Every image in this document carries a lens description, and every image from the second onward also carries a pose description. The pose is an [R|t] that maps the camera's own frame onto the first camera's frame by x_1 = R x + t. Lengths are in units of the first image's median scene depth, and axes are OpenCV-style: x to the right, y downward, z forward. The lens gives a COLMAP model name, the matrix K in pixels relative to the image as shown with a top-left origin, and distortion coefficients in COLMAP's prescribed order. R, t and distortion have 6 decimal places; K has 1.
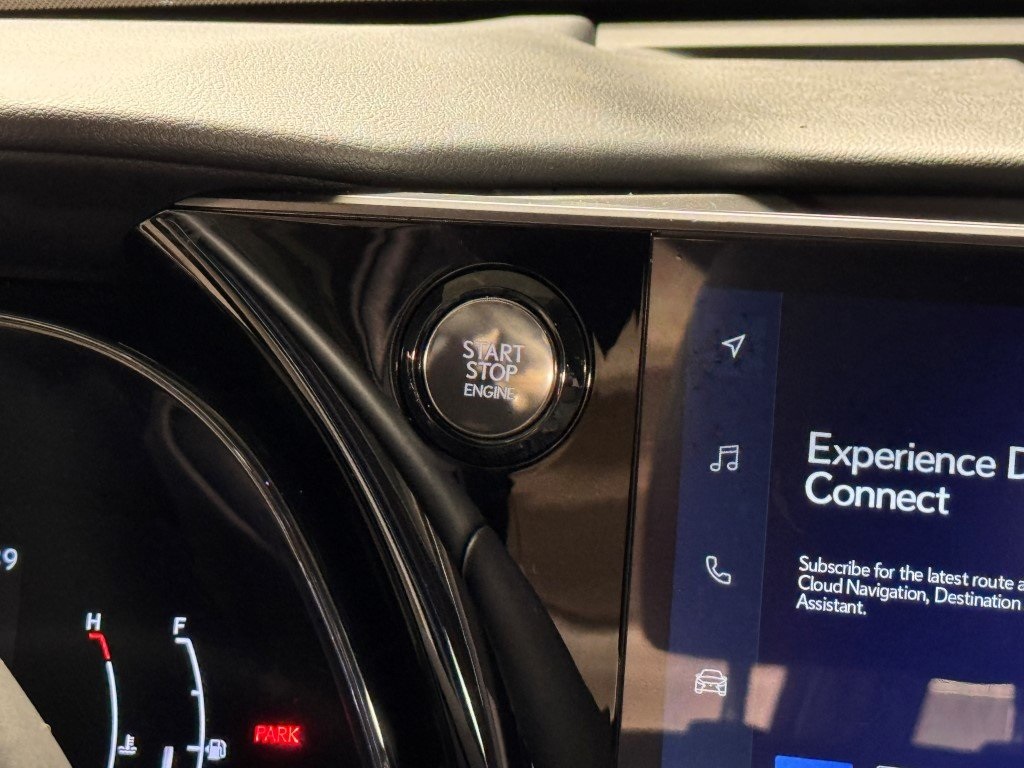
lens RADIAL K [[3140.3, 0, 512.1], [0, 3140.3, 390.4], [0, 0, 1]] dist [0.133610, 0.000000]
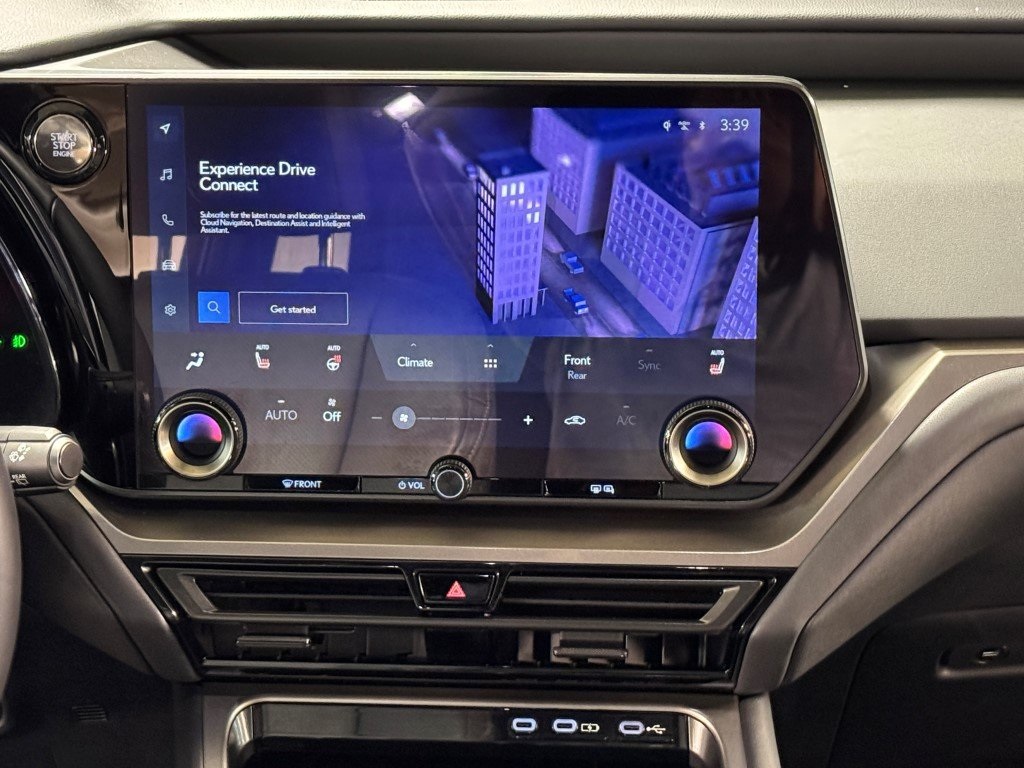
lens RADIAL K [[2381.3, 0, 503.6], [0, 2381.3, 331.8], [0, 0, 1]] dist [0.137427, 0.000000]
pose [[0.971566, -0.101287, 0.214008, -0.089569], [0.070928, 0.986876, 0.145071, -0.110983], [-0.225893, -0.125767, 0.965999, -0.894017]]
